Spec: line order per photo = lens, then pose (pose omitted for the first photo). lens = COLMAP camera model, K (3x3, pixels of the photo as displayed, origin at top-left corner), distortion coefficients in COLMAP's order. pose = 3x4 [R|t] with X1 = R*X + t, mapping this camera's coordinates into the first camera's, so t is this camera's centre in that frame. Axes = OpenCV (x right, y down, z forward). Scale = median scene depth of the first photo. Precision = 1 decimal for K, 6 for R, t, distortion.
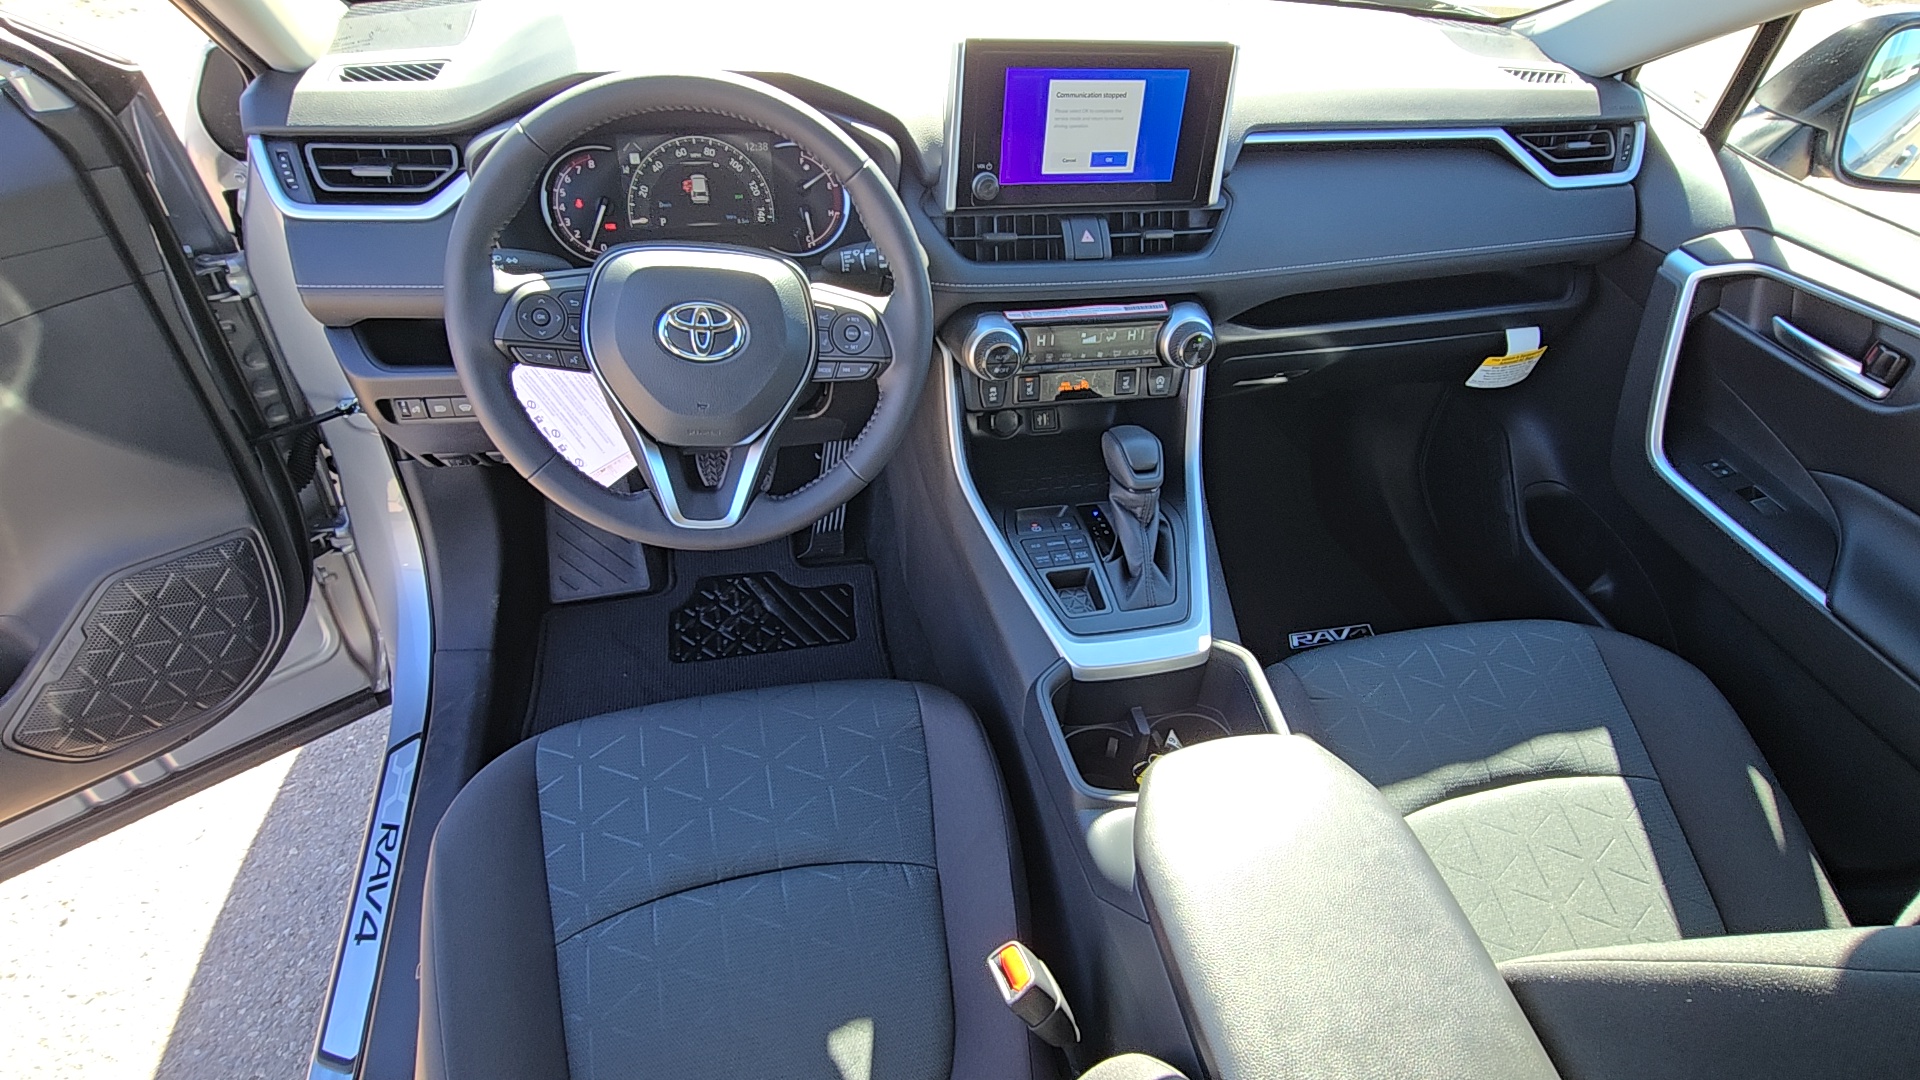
lens RADIAL K [[972.2, 0, 967.4], [0, 972.2, 539.7], [0, 0, 1]] dist [-0.001034, 0.002476]
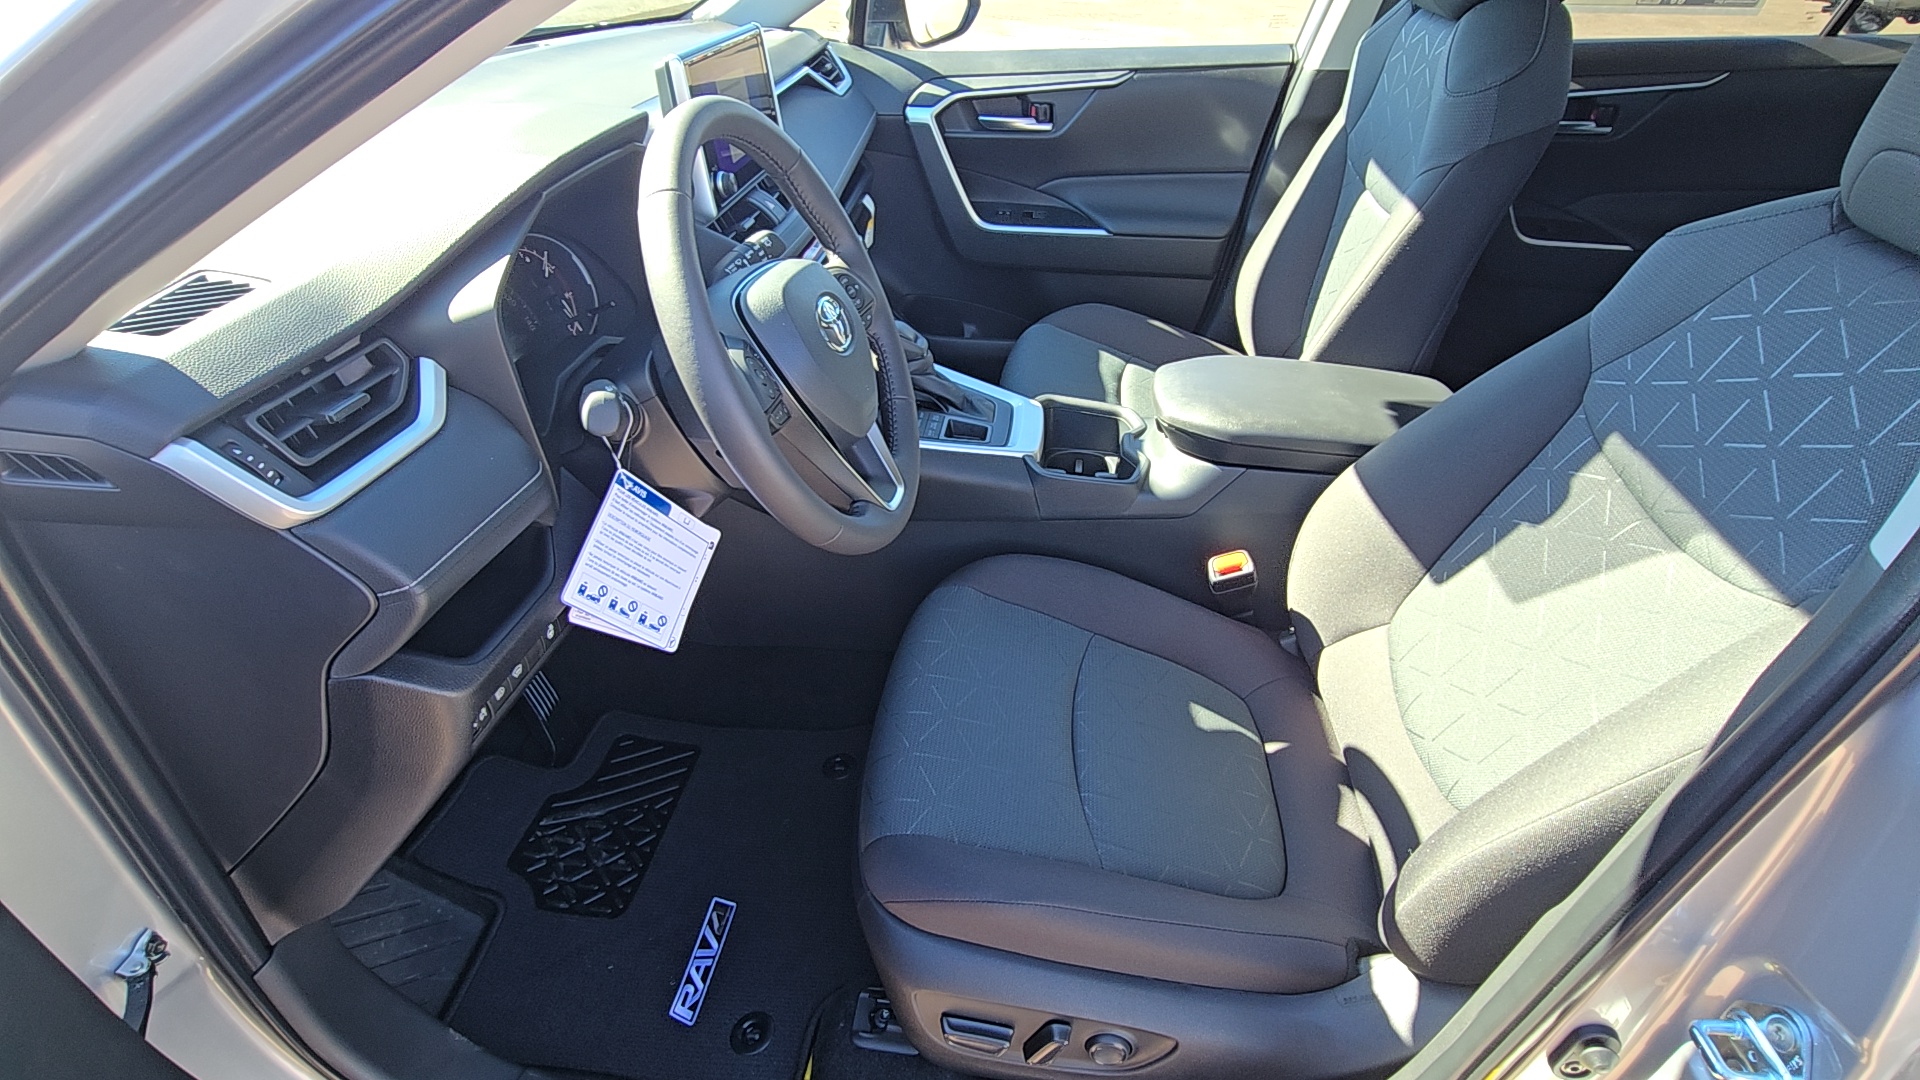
lens RADIAL K [[972.2, 0, 967.3], [0, 972.2, 563.3], [0, 0, 1]] dist [-0.001034, 0.002476]
pose [[0.325768, -0.596080, 0.733869, -0.895441], [0.639884, 0.710426, 0.292990, -0.191430], [-0.696005, 0.374145, 0.612856, 0.275110]]
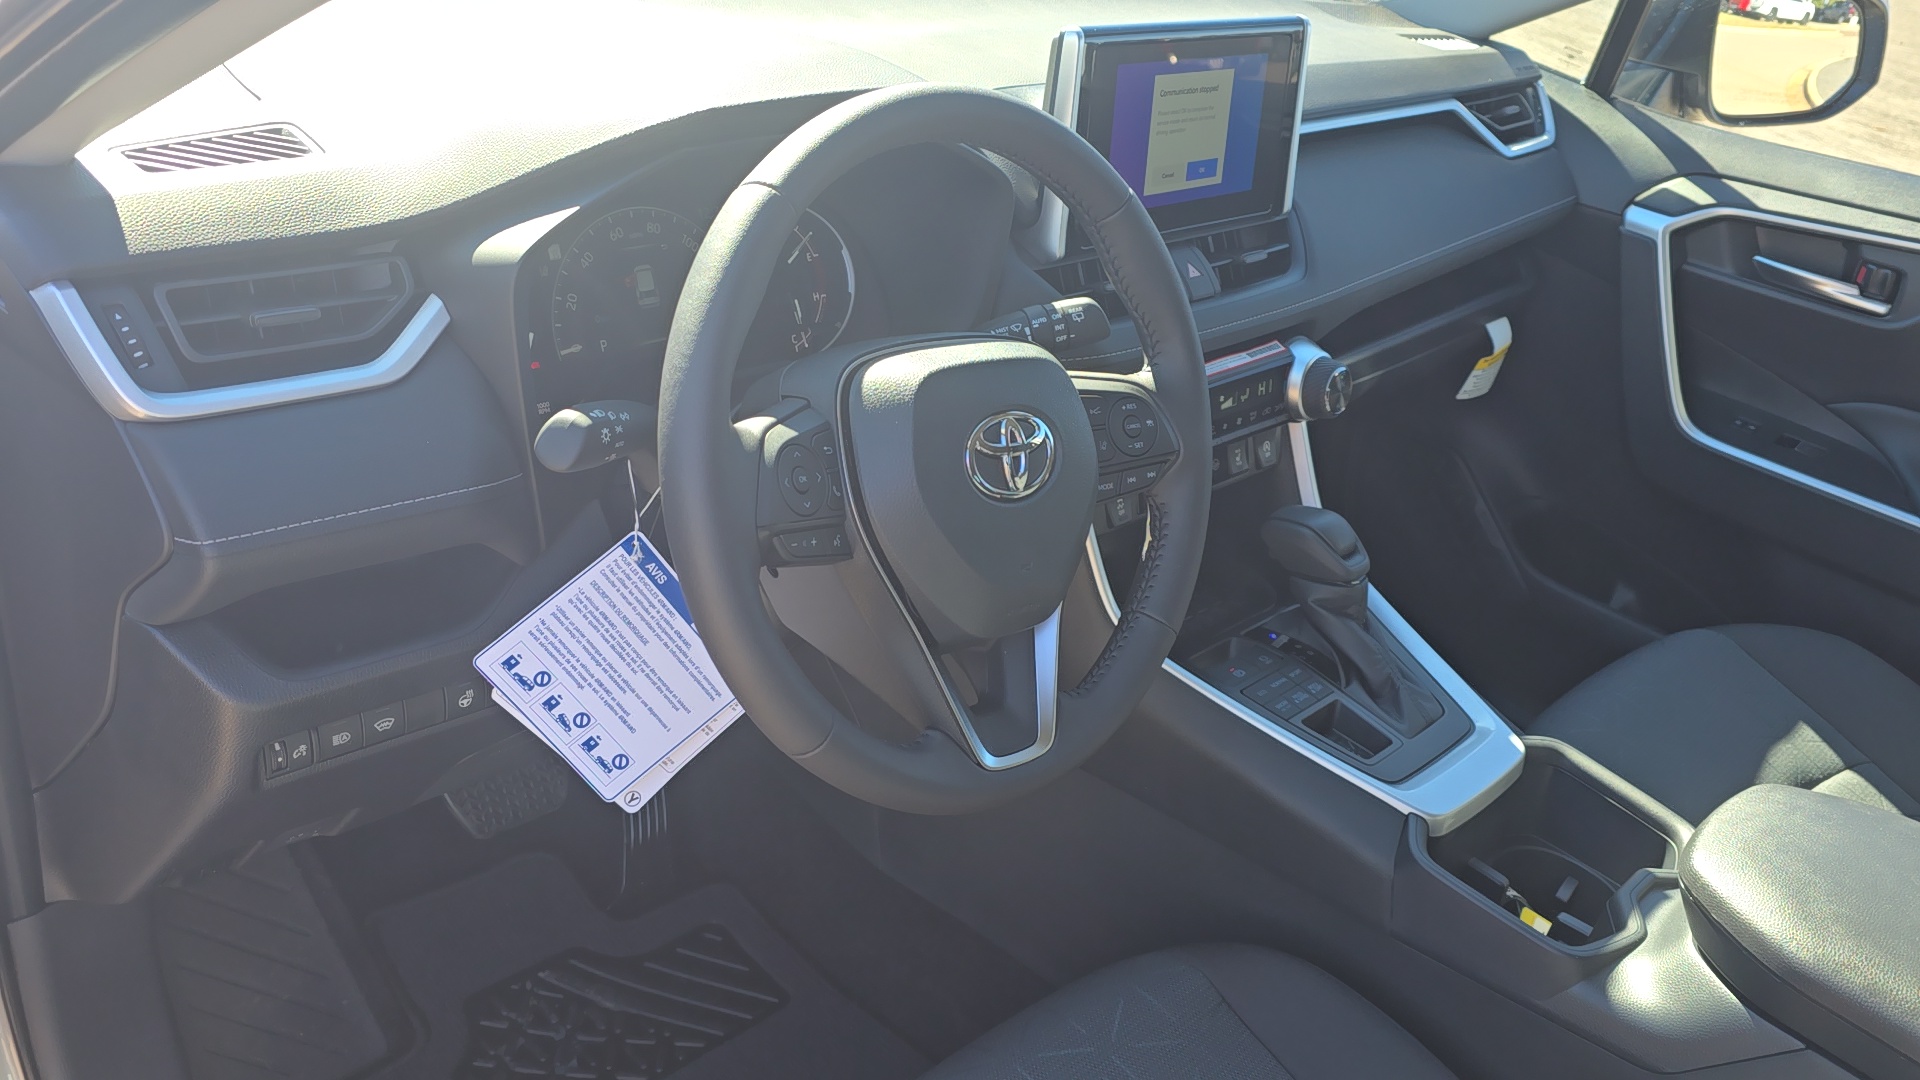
lens RADIAL K [[1596.8, 0, 961.7], [0, 1596.8, 549.4], [0, 0, 1]] dist [0.017322, -0.049598]
pose [[0.840185, -0.218923, 0.496147, -0.661732], [0.302821, 0.948367, -0.094340, -0.048021], [-0.449876, 0.229507, 0.863098, 0.075312]]
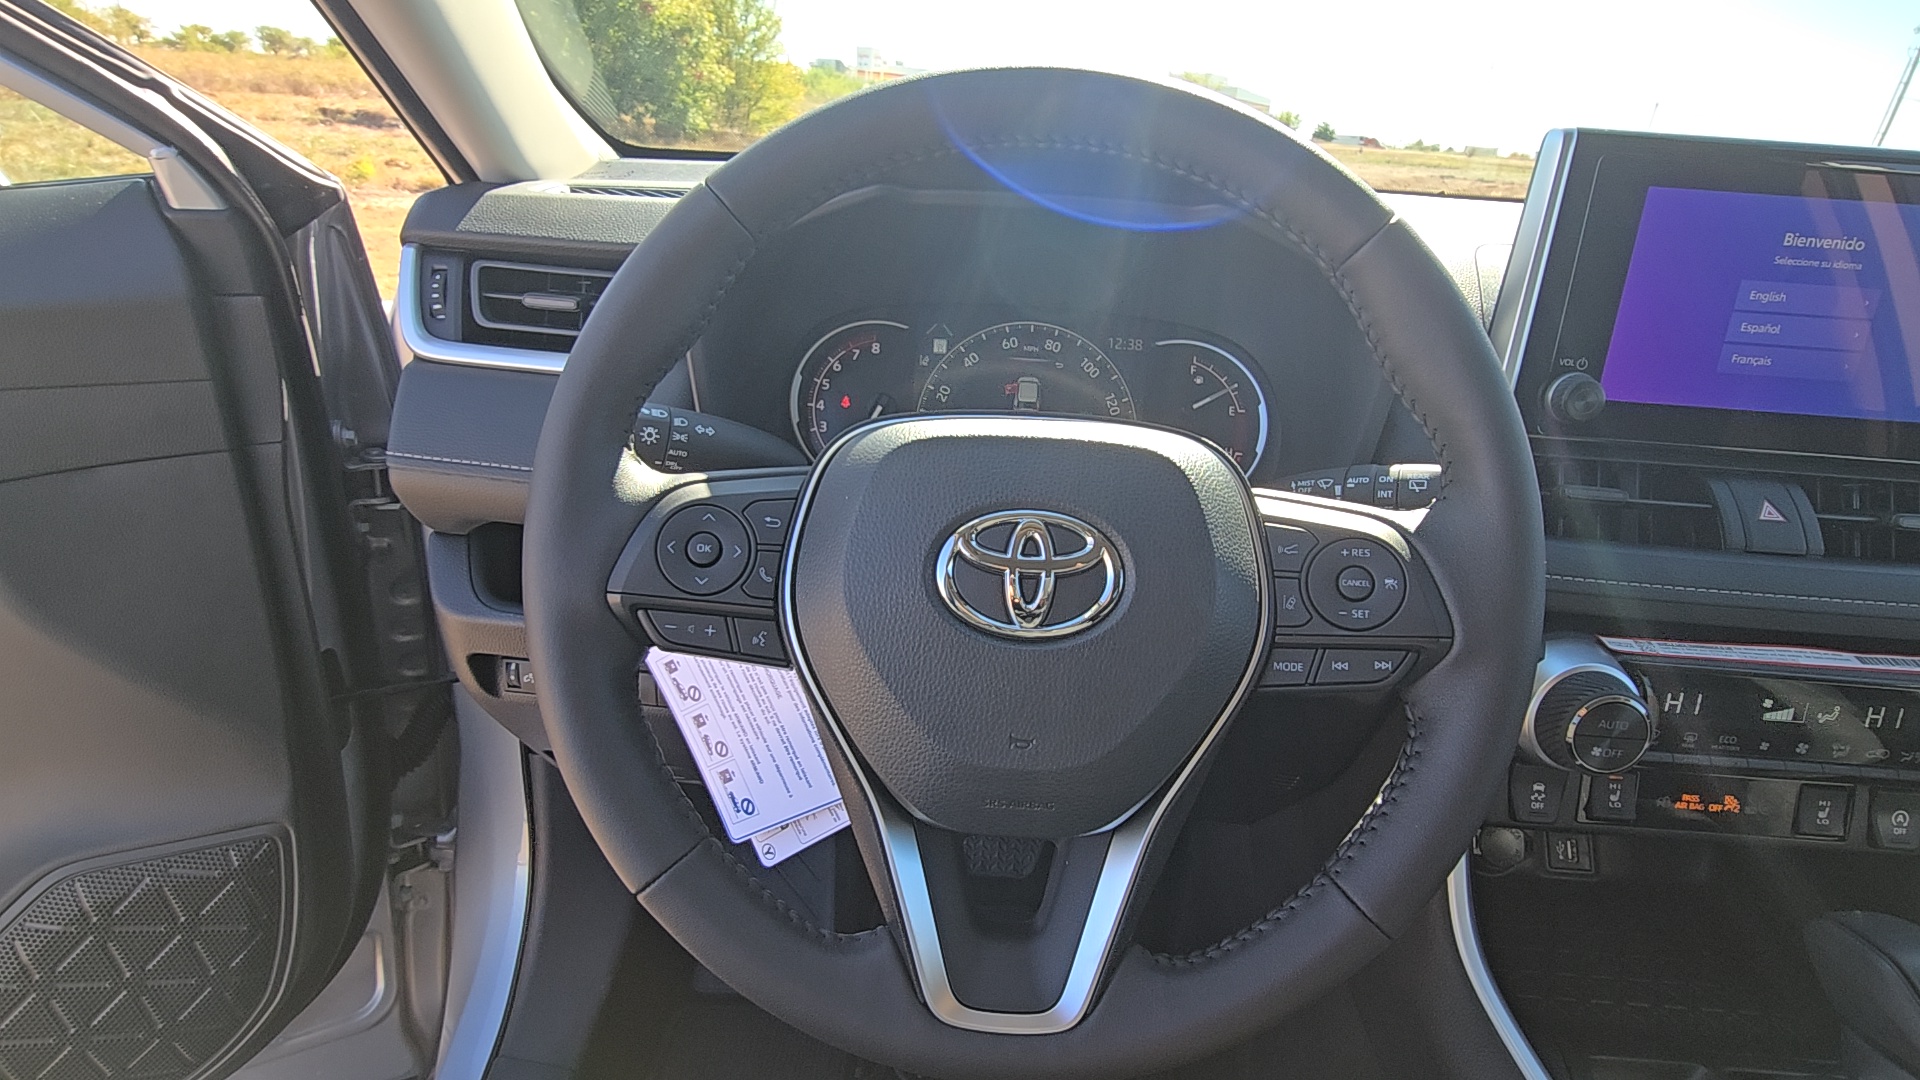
lens RADIAL K [[972.2, 0, 977.4], [0, 972.2, 546.3], [0, 0, 1]] dist [-0.001034, 0.002476]
pose [[0.965455, 0.093471, -0.243228, -0.146254], [-0.170696, 0.932142, -0.319334, -0.062117], [0.196874, 0.349821, 0.915896, 0.452931]]
